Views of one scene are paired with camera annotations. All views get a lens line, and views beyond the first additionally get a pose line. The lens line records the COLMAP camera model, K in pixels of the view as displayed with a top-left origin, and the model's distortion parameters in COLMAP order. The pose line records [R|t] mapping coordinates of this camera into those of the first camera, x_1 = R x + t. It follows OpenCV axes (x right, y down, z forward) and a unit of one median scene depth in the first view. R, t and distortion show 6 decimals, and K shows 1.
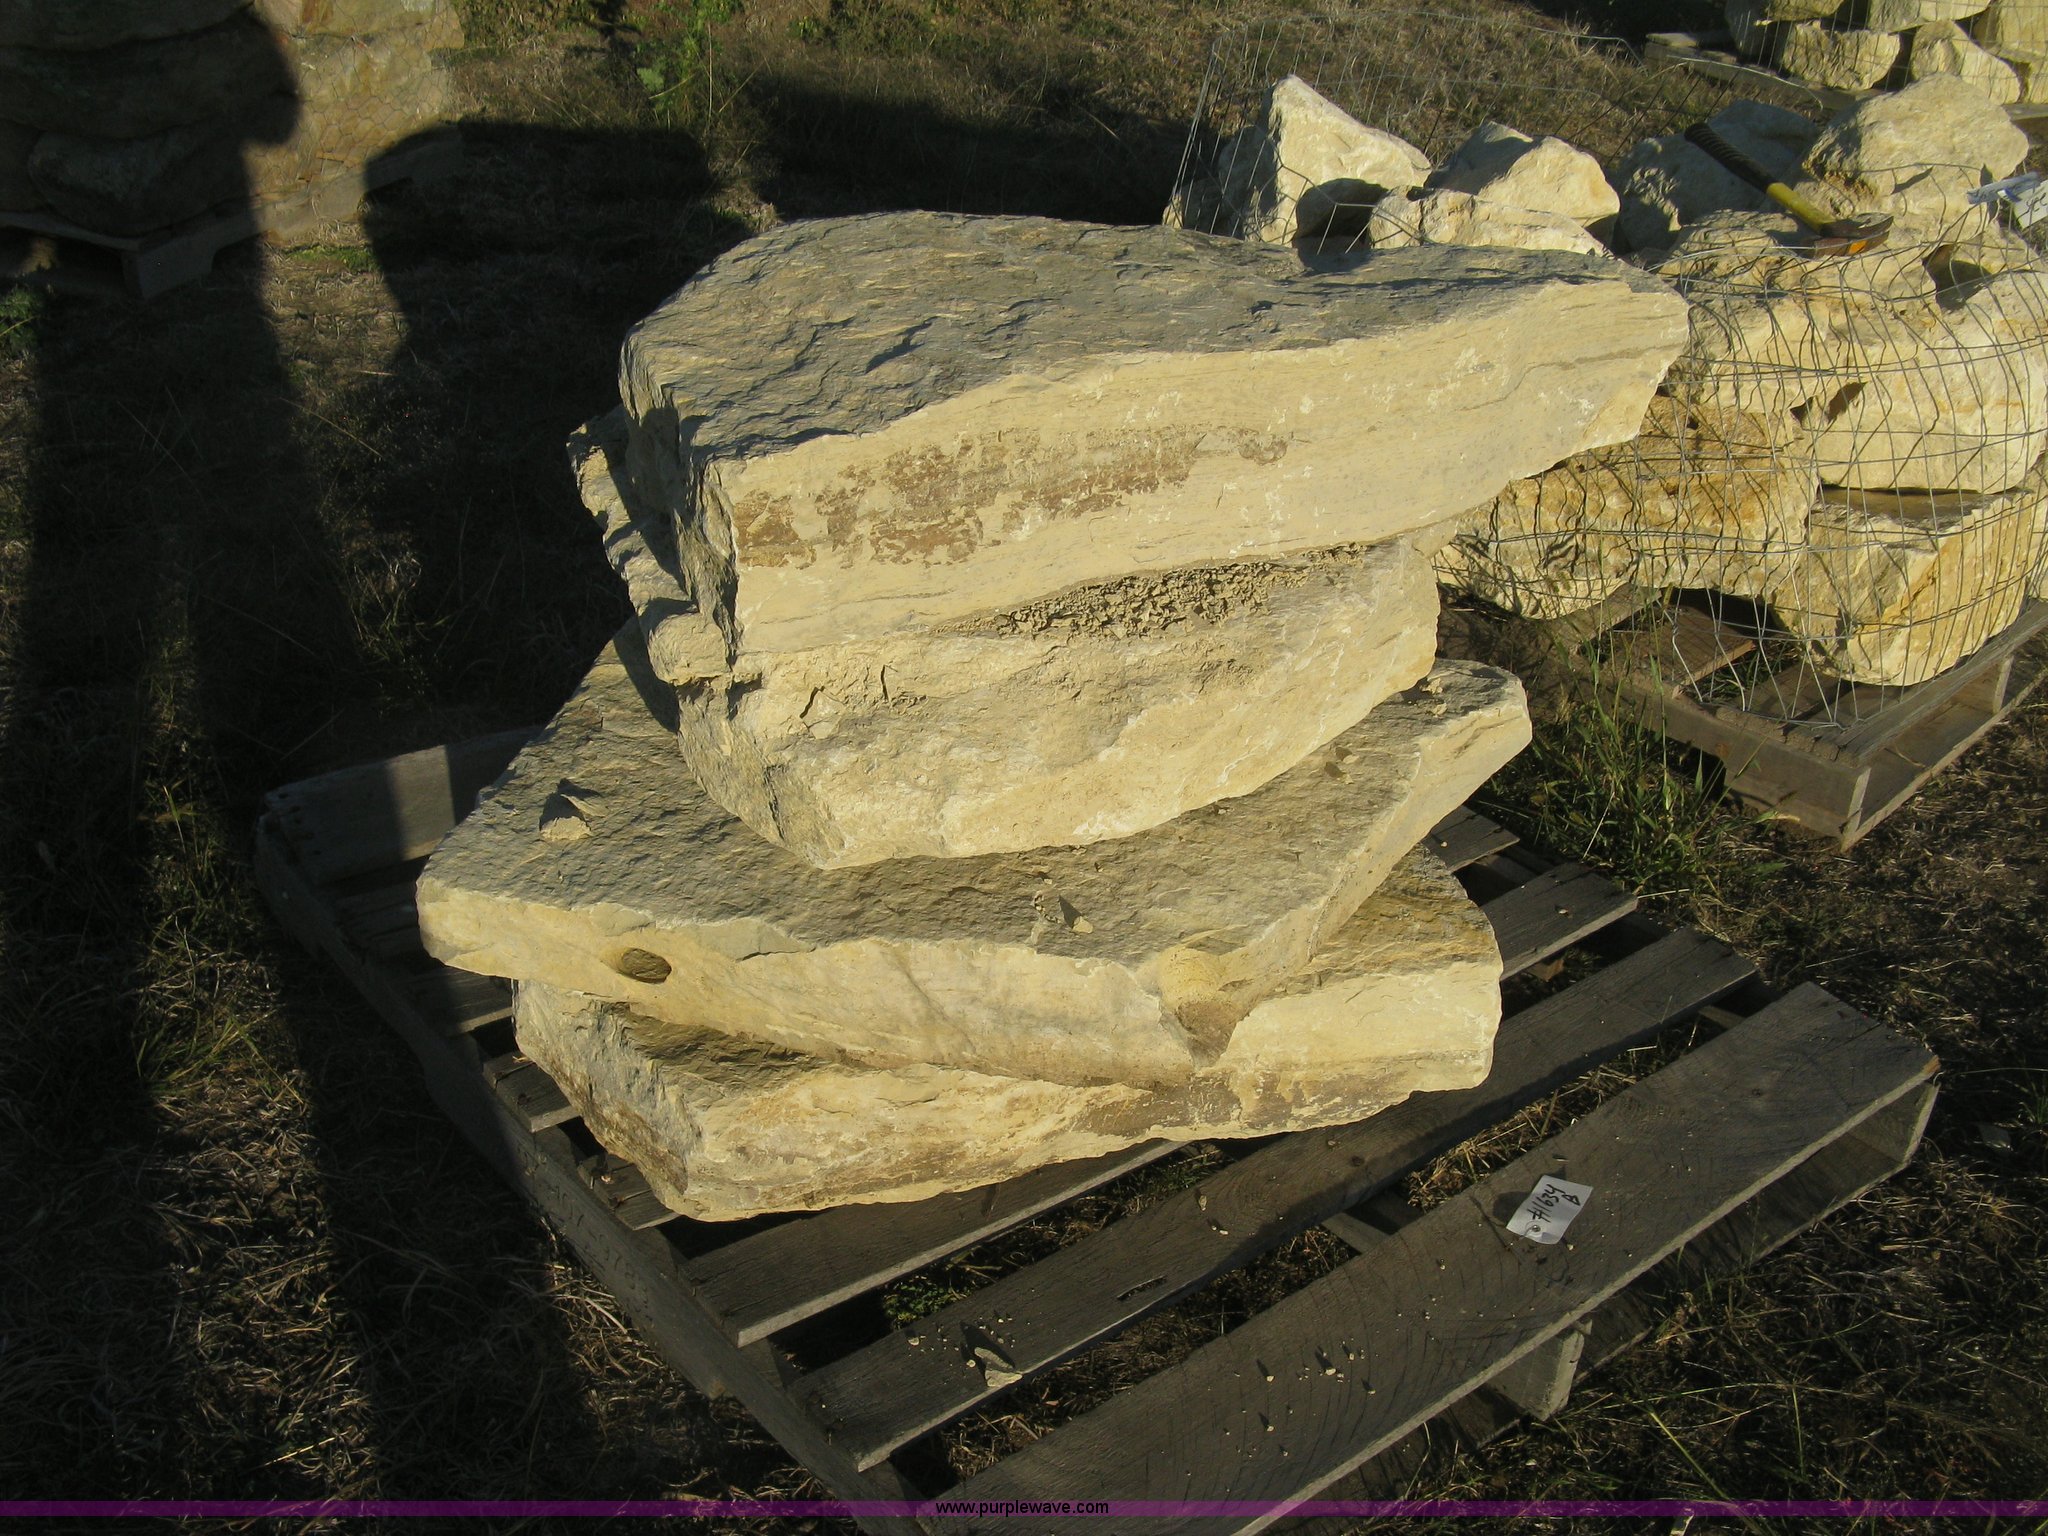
lens RADIAL K [[2109.0, 0, 982.1], [0, 2109.0, 815.1], [0, 0, 1]] dist [-0.193580, 0.208990]
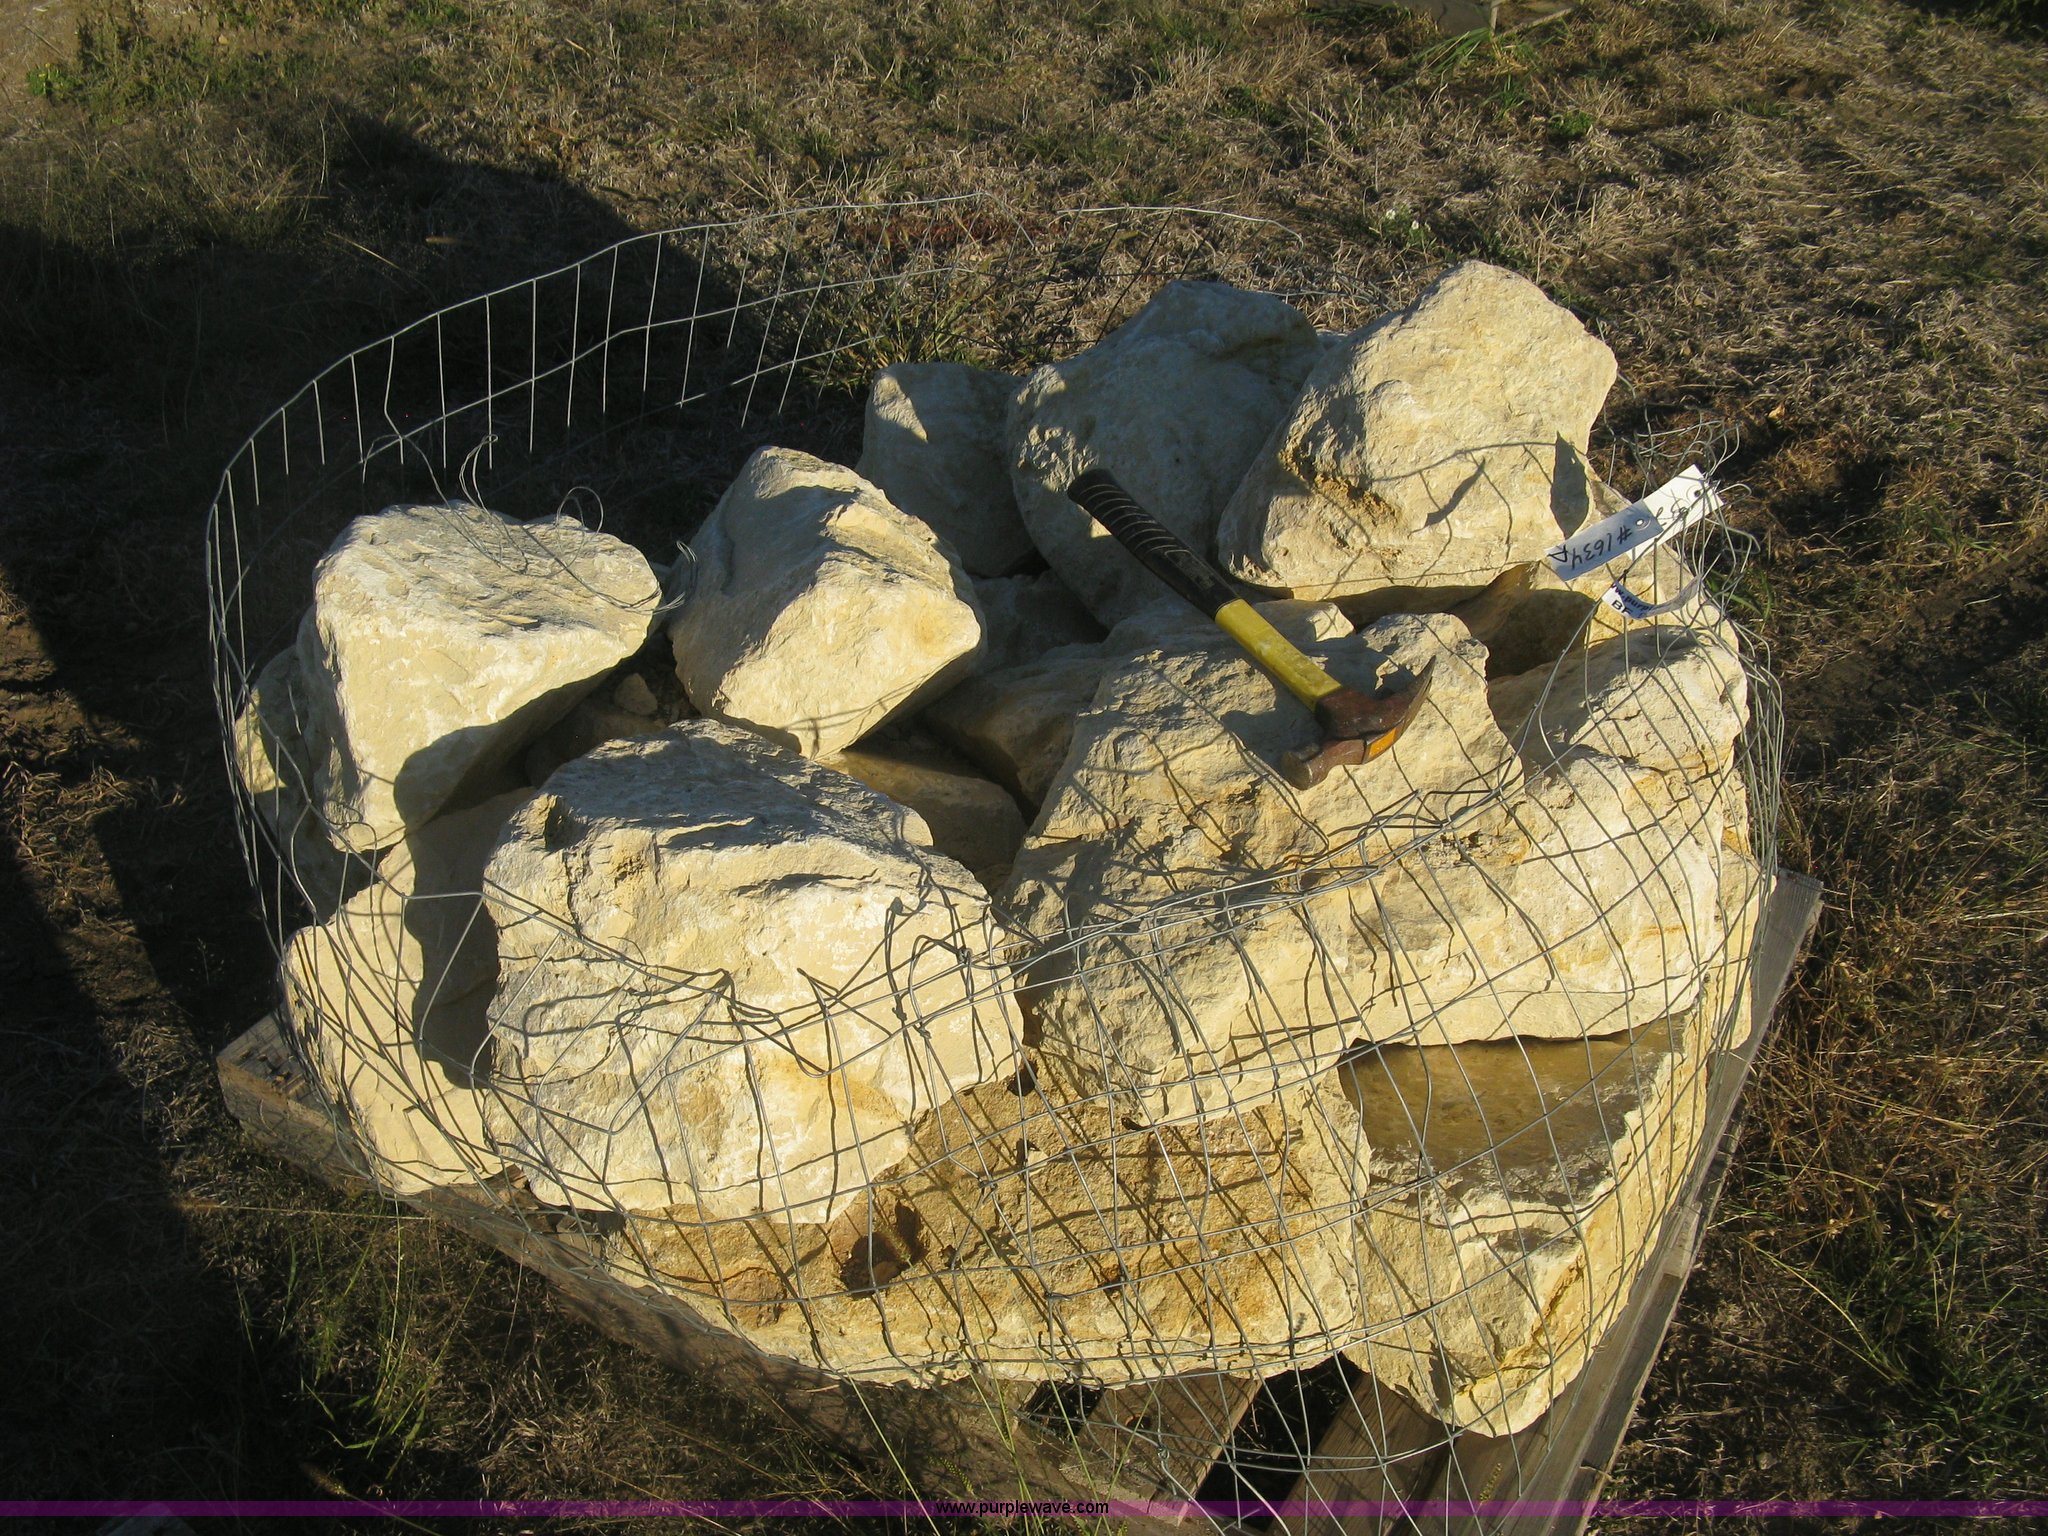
lens RADIAL K [[2109.0, 0, 982.1], [0, 2109.0, 815.1], [0, 0, 1]] dist [-0.193580, 0.208990]
pose [[0.970460, -0.187424, 0.151918, 0.229208], [0.173187, 0.979573, 0.102190, -0.332208], [-0.167967, -0.072862, 0.983096, 0.443608]]
